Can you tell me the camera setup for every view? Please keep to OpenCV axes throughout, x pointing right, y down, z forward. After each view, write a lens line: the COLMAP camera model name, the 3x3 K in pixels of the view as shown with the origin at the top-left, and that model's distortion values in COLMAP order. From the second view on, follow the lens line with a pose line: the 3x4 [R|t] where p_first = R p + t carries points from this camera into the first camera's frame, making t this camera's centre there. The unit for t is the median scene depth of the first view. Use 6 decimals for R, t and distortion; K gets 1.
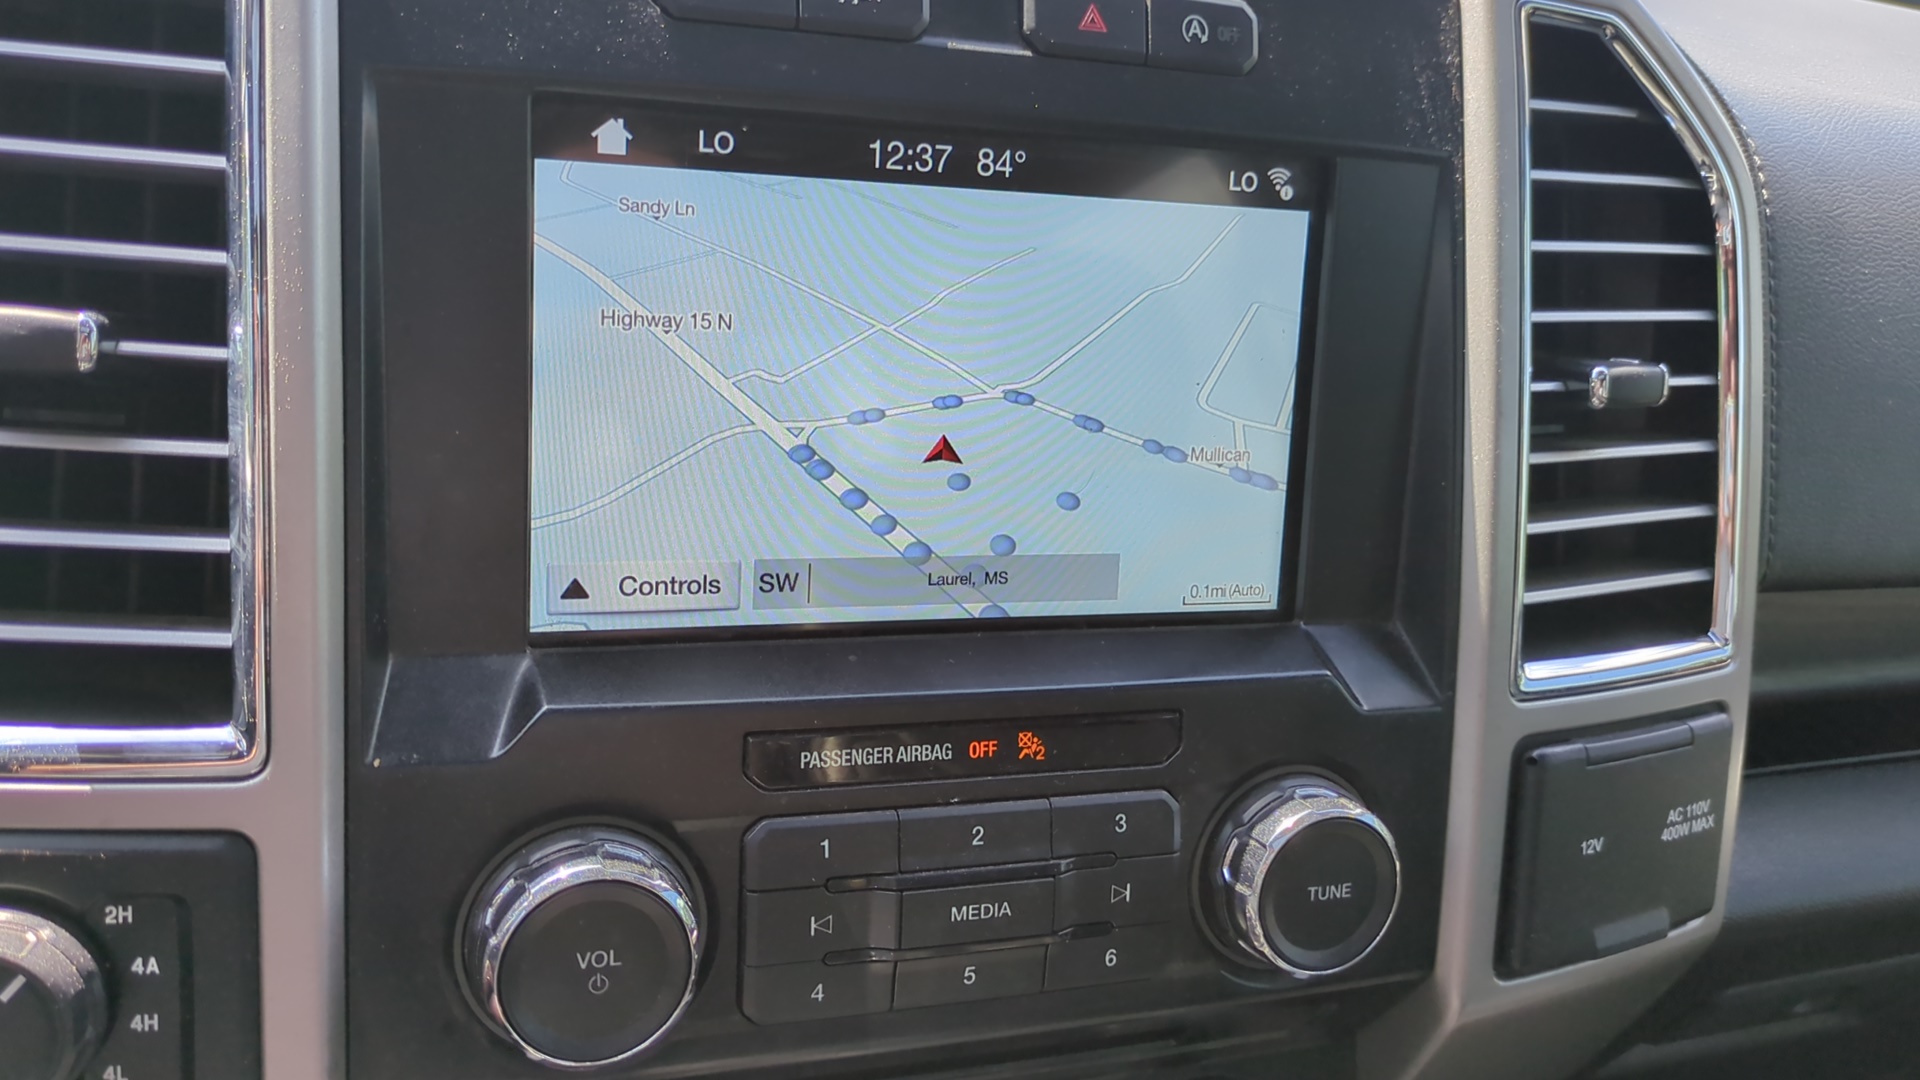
lens RADIAL K [[1687.5, 0, 936.7], [0, 1687.5, 546.2], [0, 0, 1]] dist [0.023779, -0.001741]
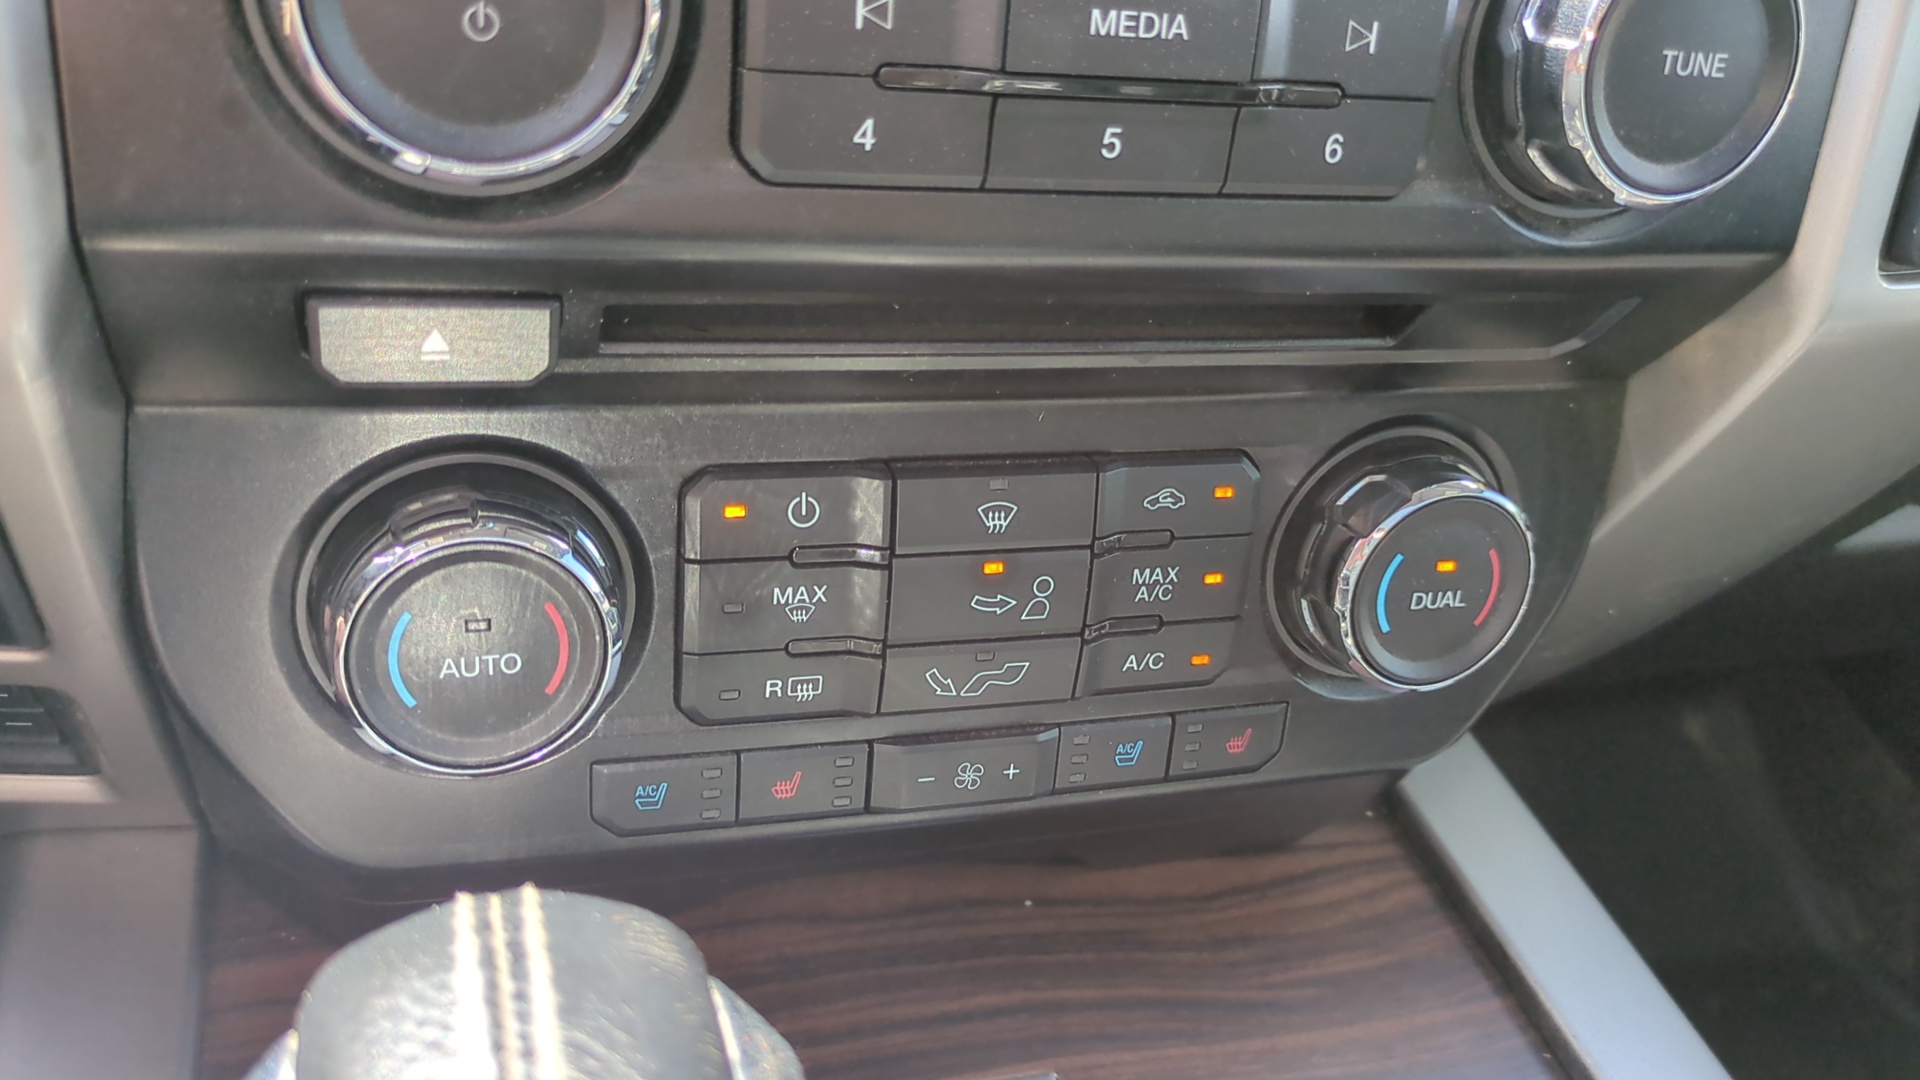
lens RADIAL K [[1683.0, 0, 960.0], [0, 1683.0, 540.0], [0, 0, 1]] dist [0.064693, -0.094602]
pose [[0.998708, 0.048421, -0.015396, -0.018637], [-0.043877, 0.974688, 0.219221, 0.252841], [0.025621, -0.218262, 0.975554, 0.351233]]
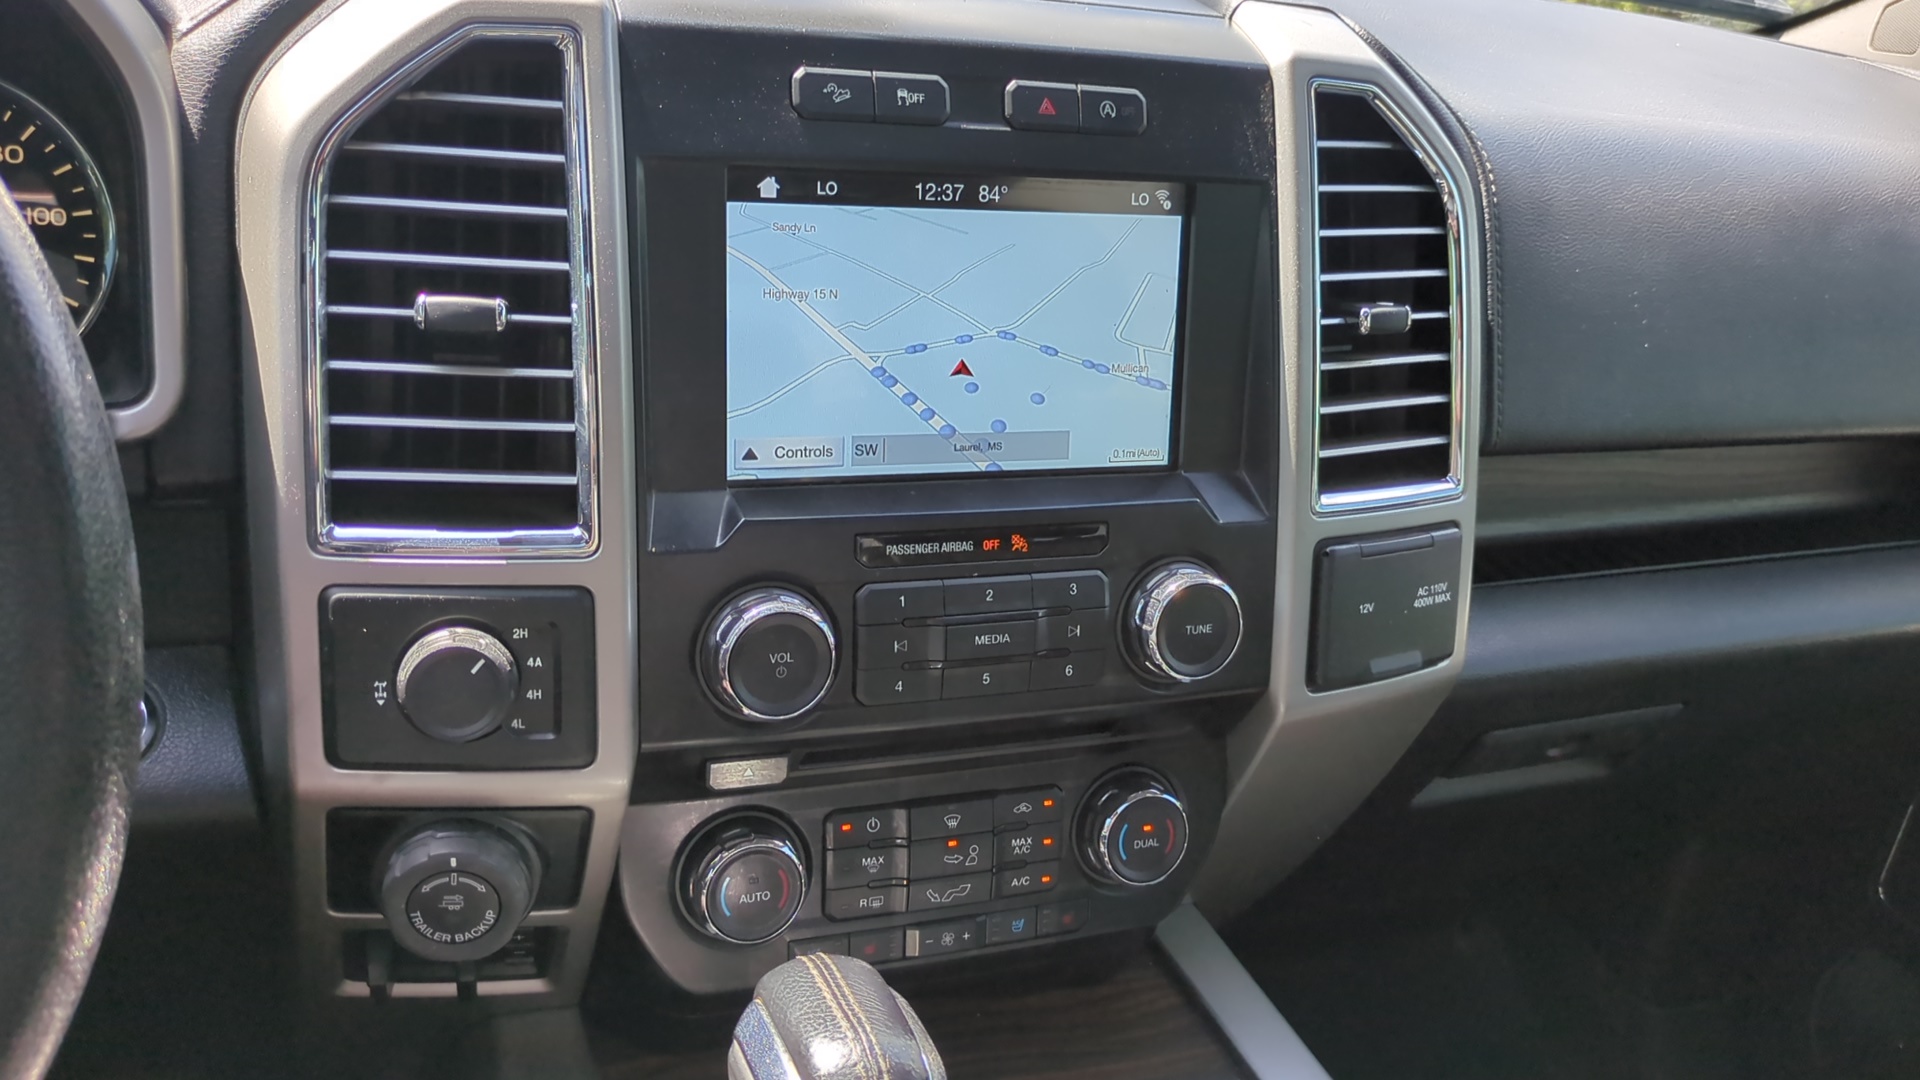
lens RADIAL K [[1683.0, 0, 960.0], [0, 1683.0, 540.0], [0, 0, 1]] dist [0.064693, -0.094602]
pose [[0.998884, -0.025580, 0.039693, -0.067687], [0.024268, 0.999154, 0.033190, 0.056343], [-0.040509, -0.032190, 0.998661, -0.654282]]
